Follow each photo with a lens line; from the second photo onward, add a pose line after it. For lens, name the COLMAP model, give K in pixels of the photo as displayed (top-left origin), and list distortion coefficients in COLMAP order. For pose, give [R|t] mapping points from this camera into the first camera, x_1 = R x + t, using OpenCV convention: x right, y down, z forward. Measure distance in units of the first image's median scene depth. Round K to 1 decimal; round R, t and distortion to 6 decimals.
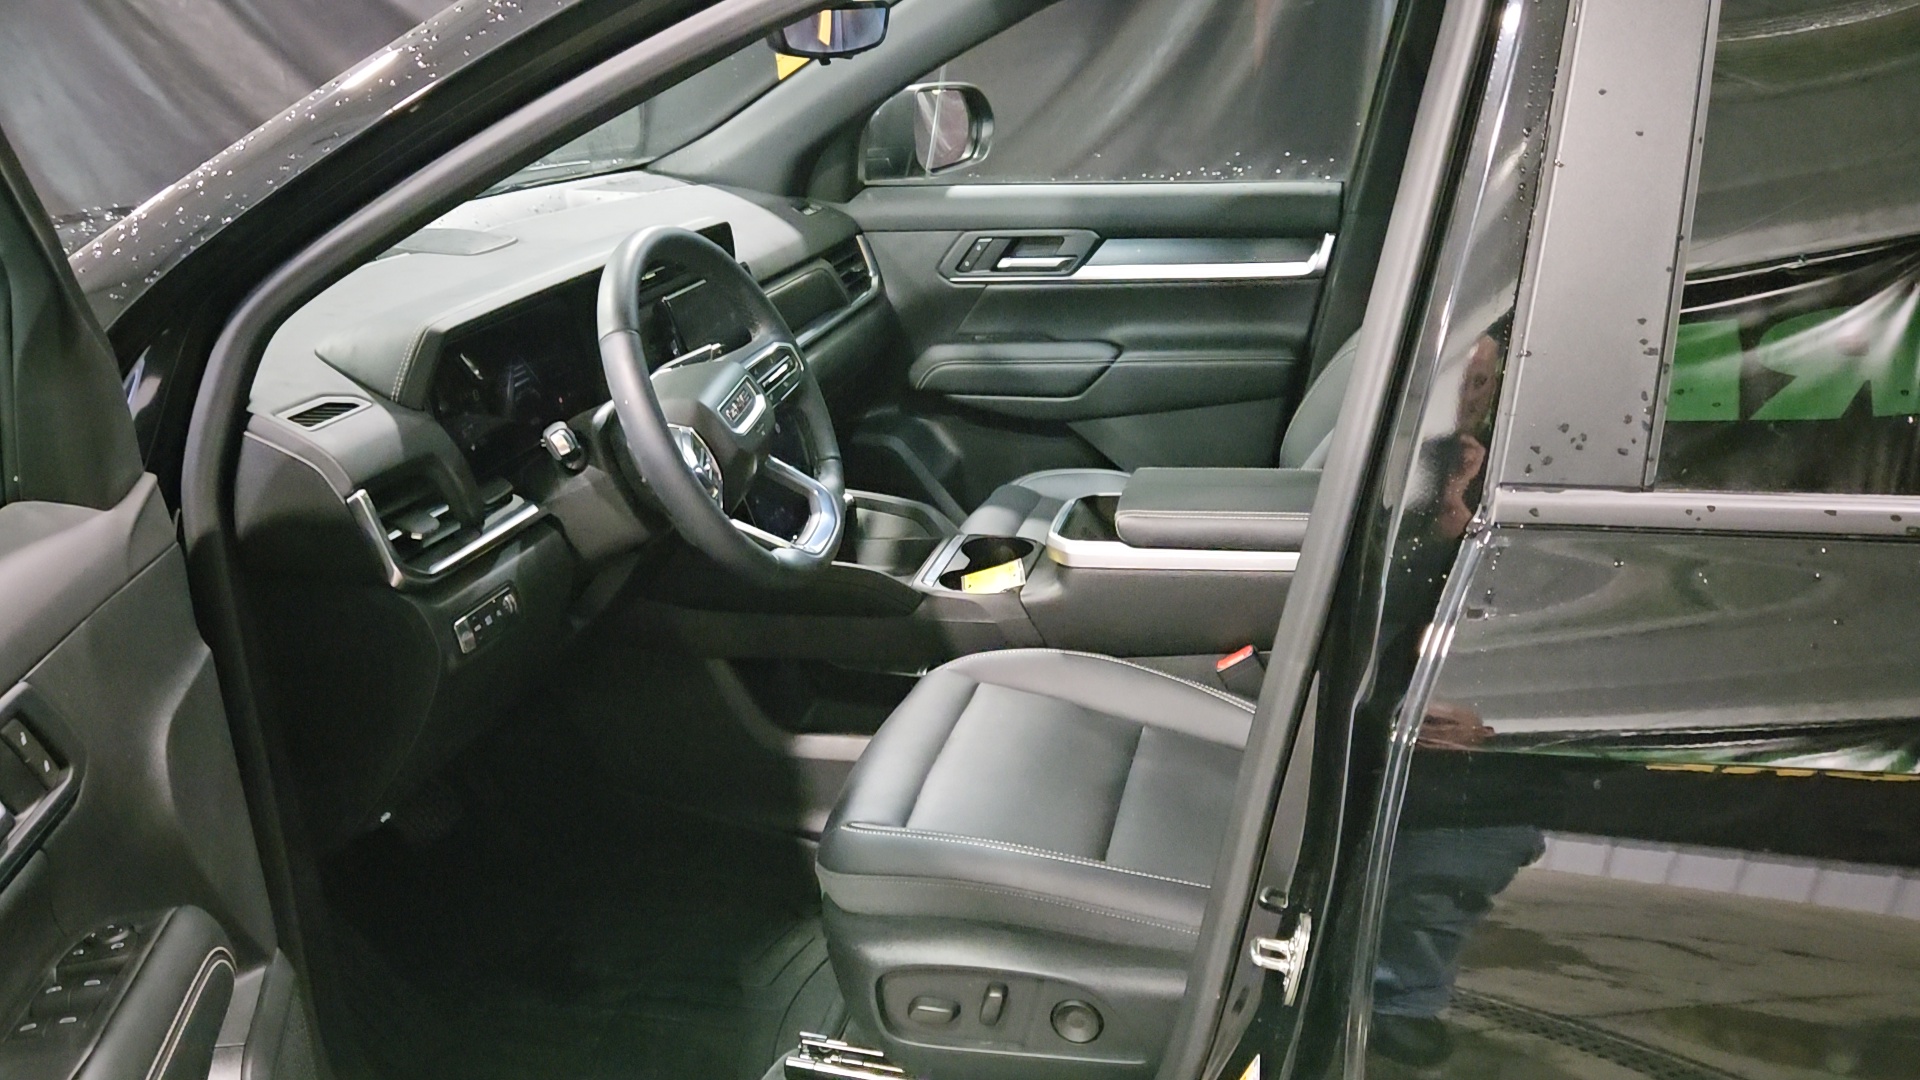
lens RADIAL K [[1584.9, 0, 969.8], [0, 1584.9, 541.9], [0, 0, 1]] dist [0.013771, 0.009594]
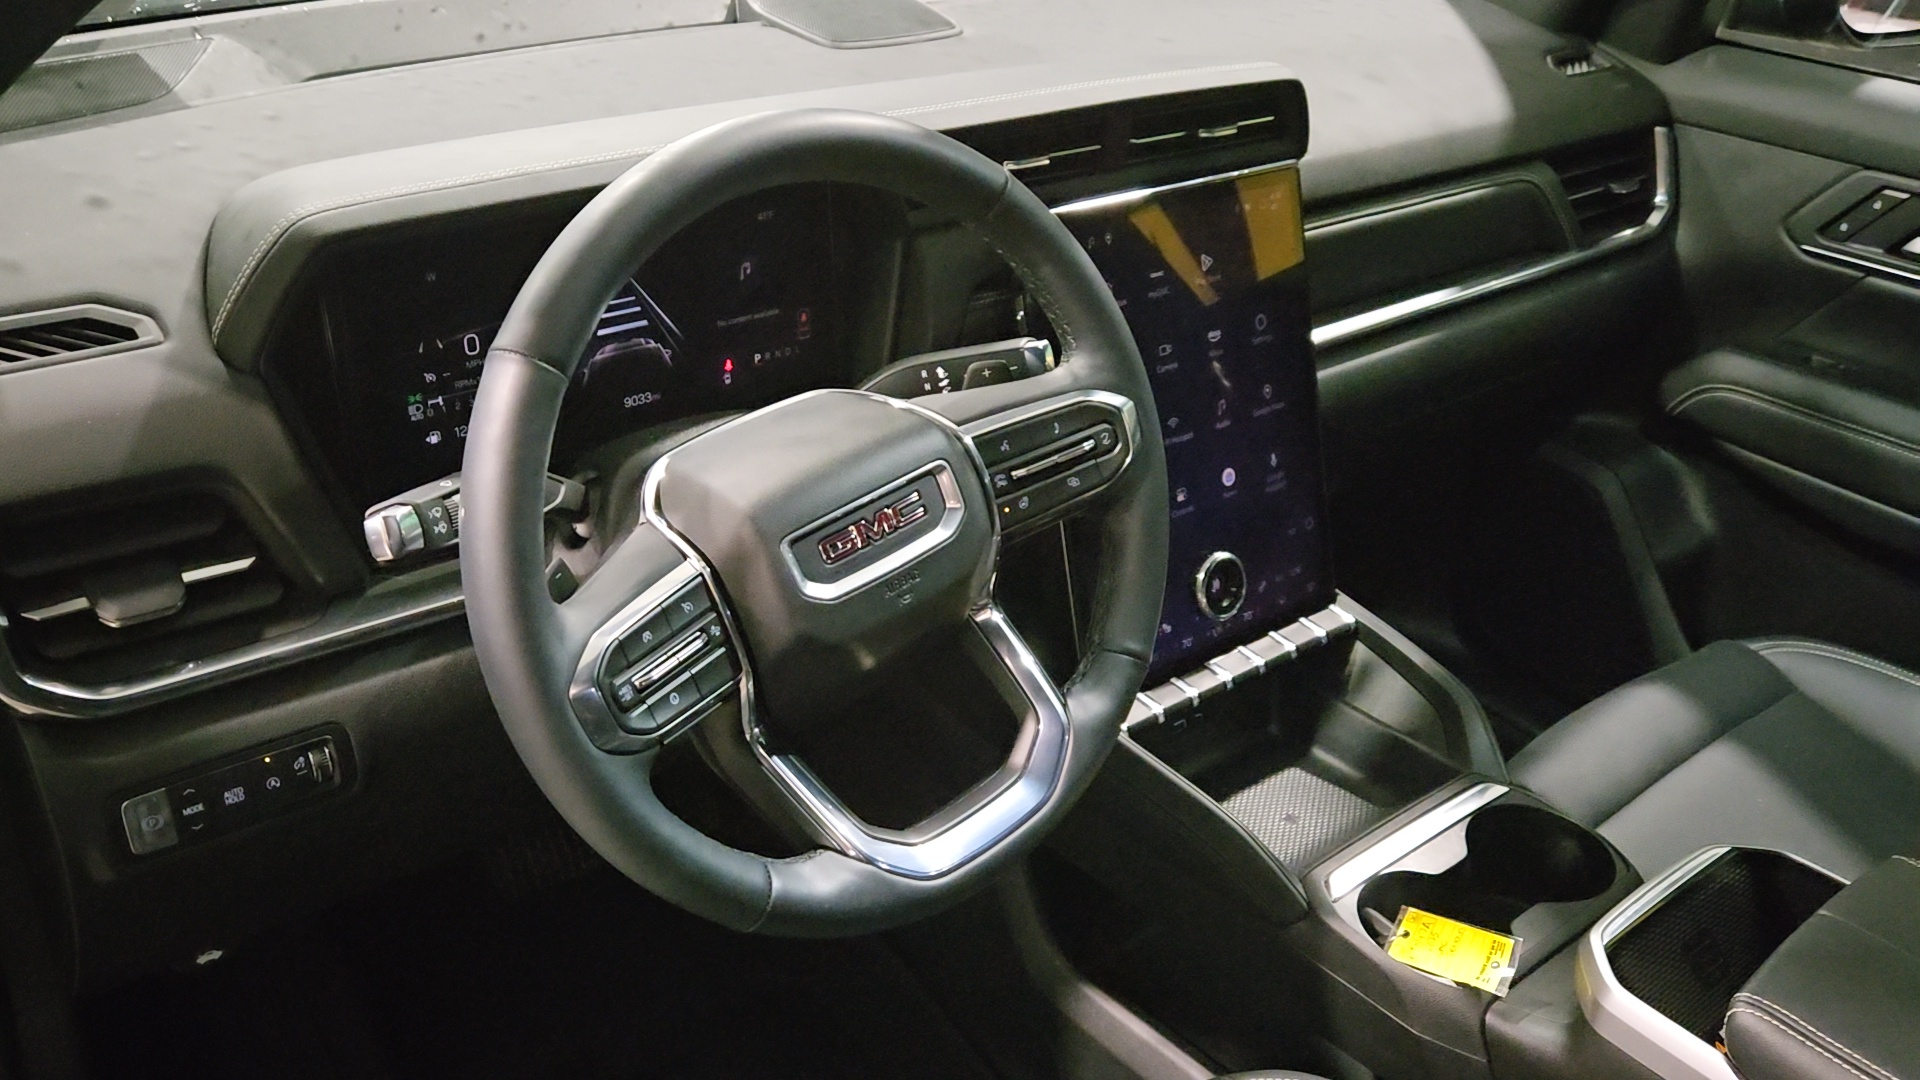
lens RADIAL K [[1584.9, 0, 951.4], [0, 1584.9, 553.6], [0, 0, 1]] dist [0.013771, 0.009594]
pose [[0.793516, 0.371285, -0.482162, 0.060579], [-0.282673, 0.926532, 0.248262, -0.122017], [0.538914, -0.060706, 0.840170, 0.375422]]
